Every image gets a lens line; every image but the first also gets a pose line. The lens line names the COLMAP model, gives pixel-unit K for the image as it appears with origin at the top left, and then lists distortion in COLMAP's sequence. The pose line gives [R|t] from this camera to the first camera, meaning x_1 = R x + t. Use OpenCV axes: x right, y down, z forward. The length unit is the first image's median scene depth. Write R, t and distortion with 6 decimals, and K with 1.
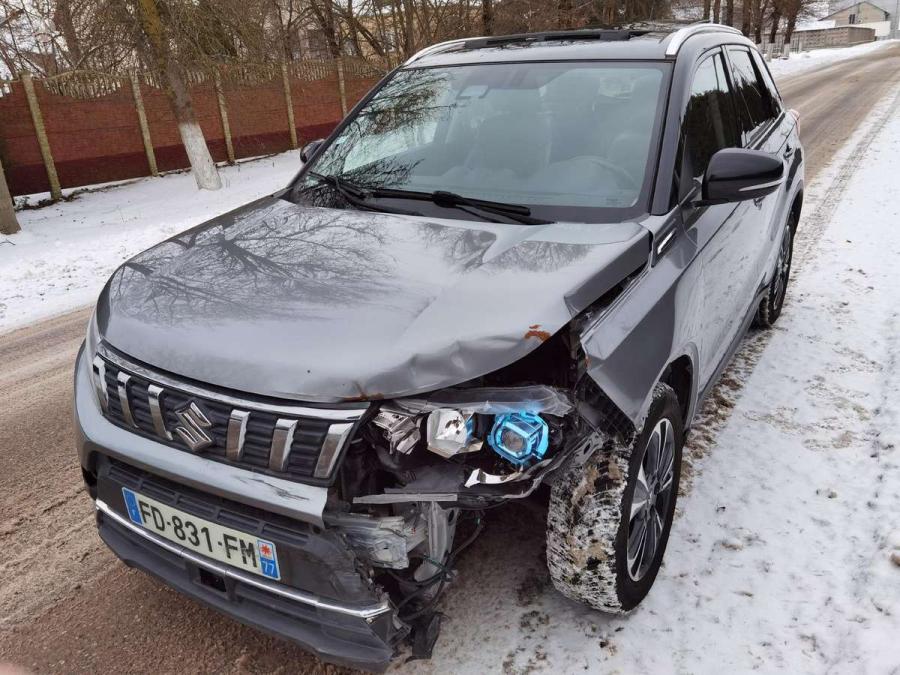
lens RADIAL K [[720.7, 0, 450.0], [0, 720.7, 337.5], [0, 0, 1]] dist [0.013468, -0.004703]
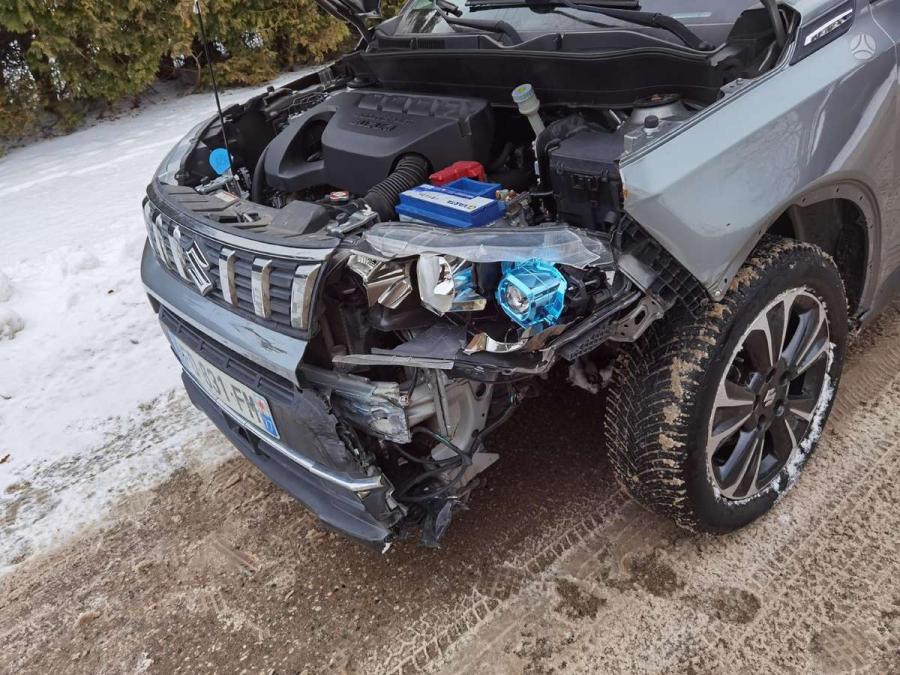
lens RADIAL K [[720.7, 0, 450.0], [0, 720.7, 337.5], [0, 0, 1]] dist [0.013468, -0.004703]
pose [[0.937499, 0.068948, -0.341088, 0.274036], [-0.012703, 0.986303, 0.164456, 0.057547], [0.347755, -0.149844, 0.925534, 0.254059]]
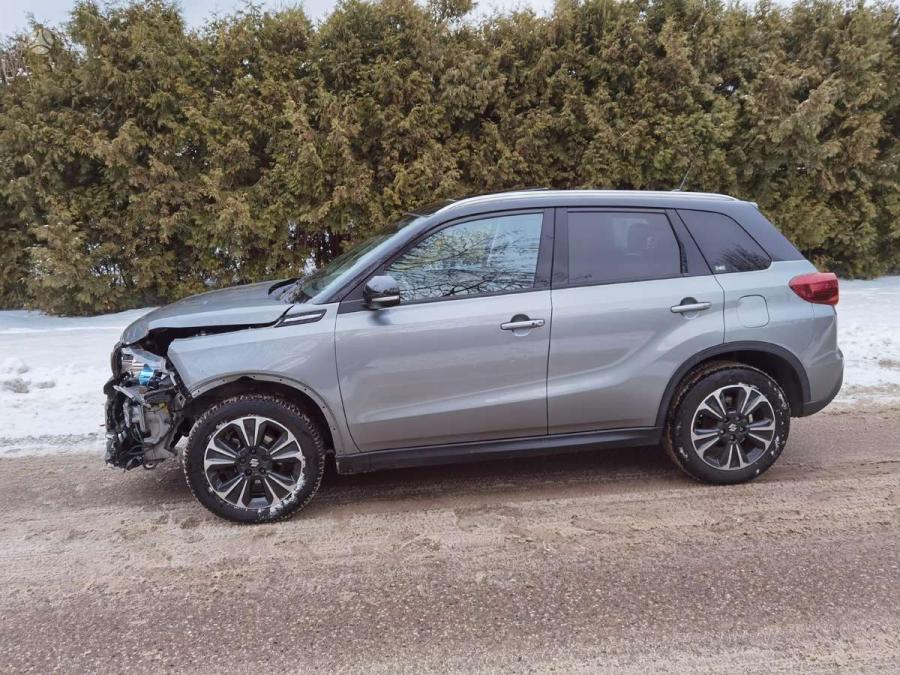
lens RADIAL K [[708.6, 0, 450.0], [0, 708.6, 337.5], [0, 0, 1]] dist [0.040299, -0.036024]
pose [[0.626577, 0.177093, -0.758973, 2.244956], [-0.300169, 0.953550, -0.025314, -0.191334], [0.719235, 0.243681, 0.650630, 0.217281]]
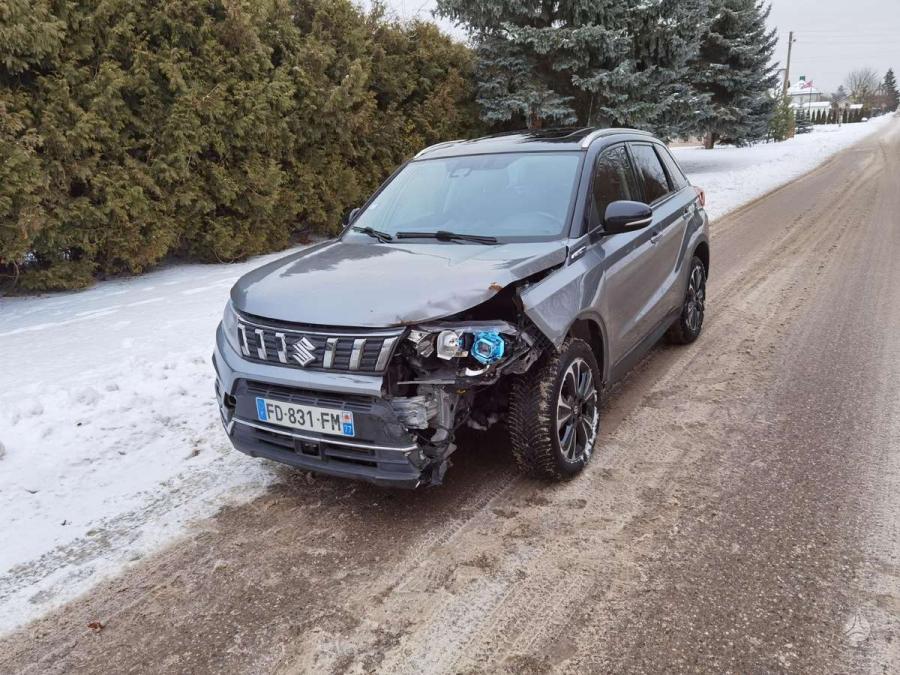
lens RADIAL K [[710.5, 0, 450.0], [0, 710.5, 337.5], [0, 0, 1]] dist [0.037221, -0.028408]
pose [[0.999761, -0.021852, 0.001036, -0.000858], [0.021794, 0.990777, -0.133740, 0.340613], [0.001896, 0.133730, 0.991016, -0.747241]]
